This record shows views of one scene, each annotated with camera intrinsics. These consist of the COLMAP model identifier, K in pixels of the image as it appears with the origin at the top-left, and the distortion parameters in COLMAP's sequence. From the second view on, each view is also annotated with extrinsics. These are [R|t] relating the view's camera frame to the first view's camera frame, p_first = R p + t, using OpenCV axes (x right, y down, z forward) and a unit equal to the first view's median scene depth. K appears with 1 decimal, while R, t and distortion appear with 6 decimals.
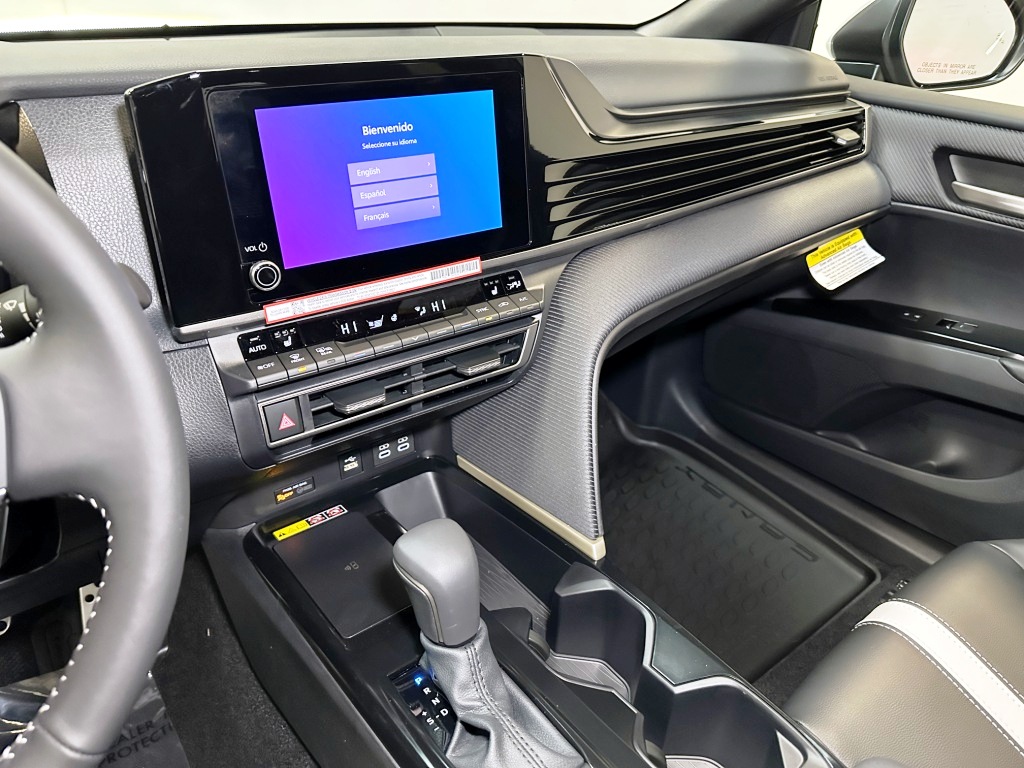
lens RADIAL K [[710.0, 0, 512.0], [0, 710.0, 384.0], [0, 0, 1]] dist [0.067751, -0.105520]
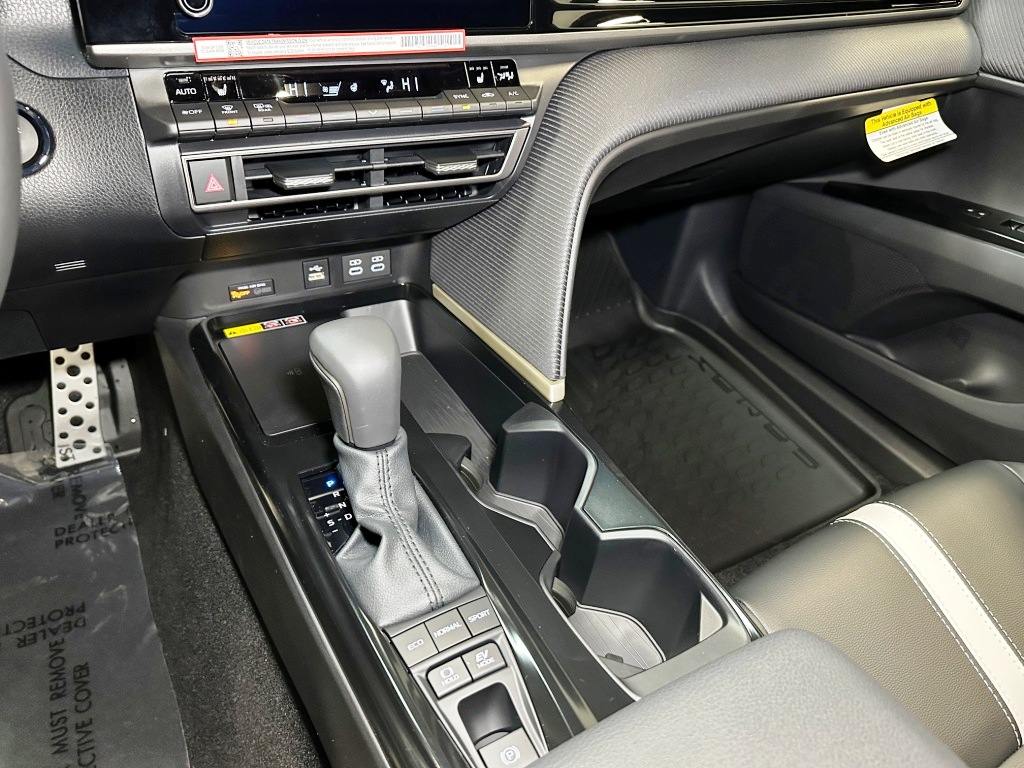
lens RADIAL K [[714.8, 0, 512.0], [0, 714.8, 384.0], [0, 0, 1]] dist [0.021555, -0.040166]
pose [[0.988257, 0.143585, -0.052270, 0.109446], [-0.134826, 0.980363, 0.143908, 0.098528], [0.071907, -0.135170, 0.988210, 0.093770]]
